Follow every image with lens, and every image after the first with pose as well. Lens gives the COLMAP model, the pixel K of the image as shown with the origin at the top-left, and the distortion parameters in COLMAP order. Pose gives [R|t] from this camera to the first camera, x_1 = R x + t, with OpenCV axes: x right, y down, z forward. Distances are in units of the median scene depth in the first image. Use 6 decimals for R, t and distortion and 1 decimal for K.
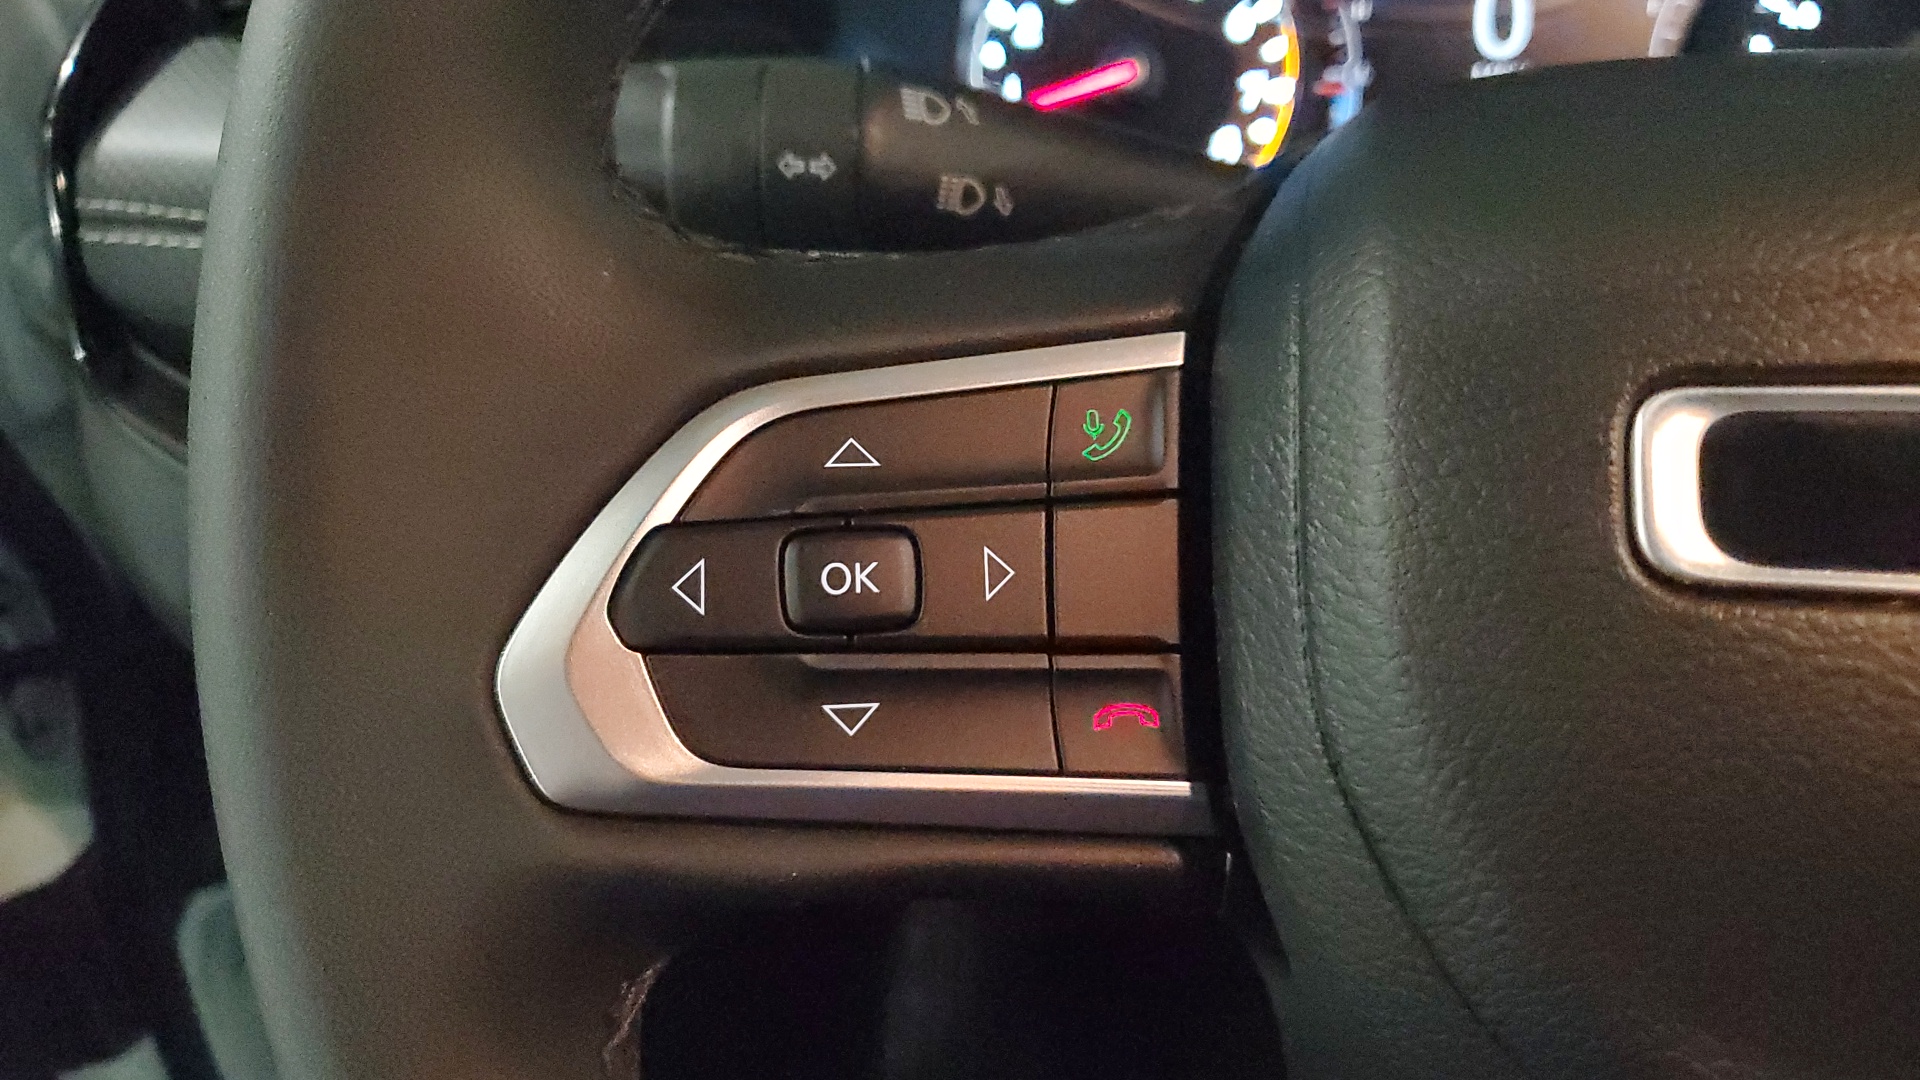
lens RADIAL K [[1530.3, 0, 987.7], [0, 1530.3, 462.2], [0, 0, 1]] dist [-0.002186, -0.002778]
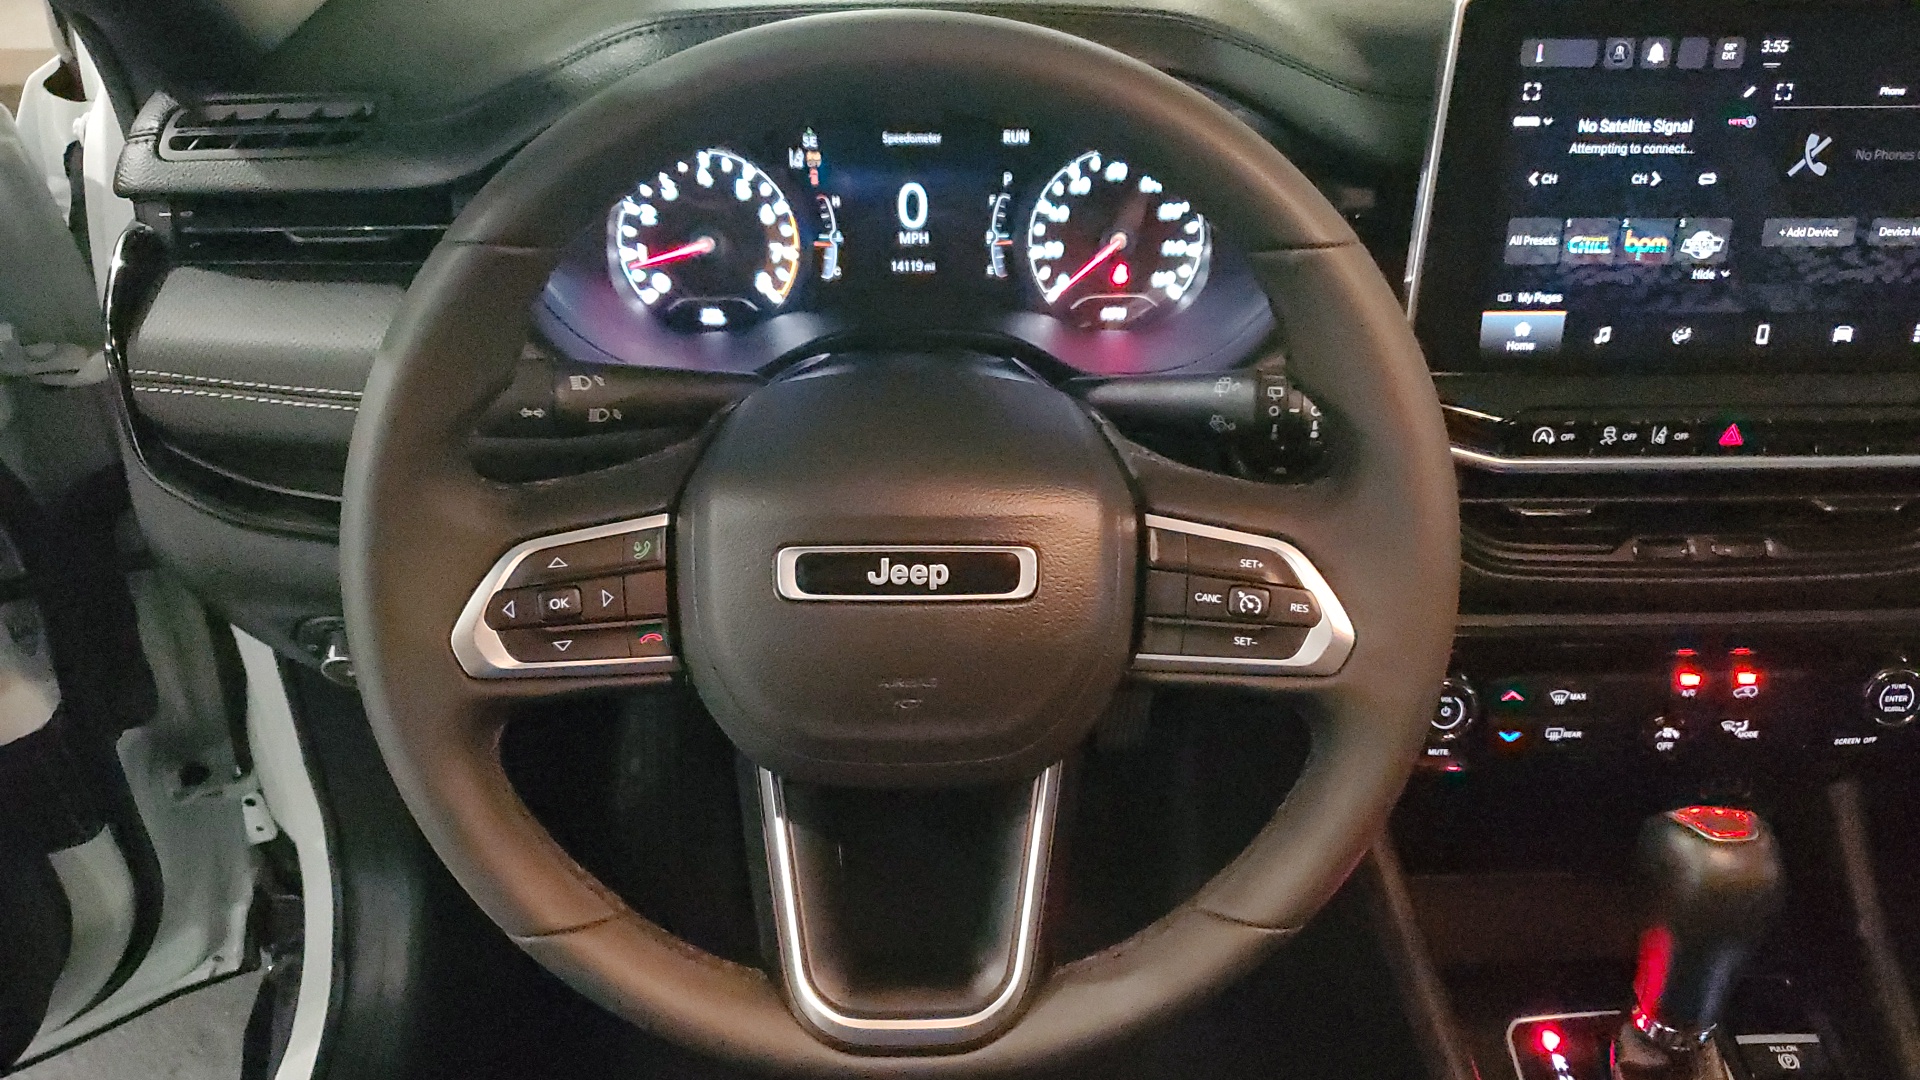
lens RADIAL K [[1477.7, 0, 952.1], [0, 1477.7, 512.4], [0, 0, 1]] dist [-0.001128, -0.003413]
pose [[0.987020, -0.054683, 0.151003, 0.249467], [0.029680, 0.986160, 0.163120, -0.558680], [-0.157833, -0.156521, 0.974982, -2.006230]]
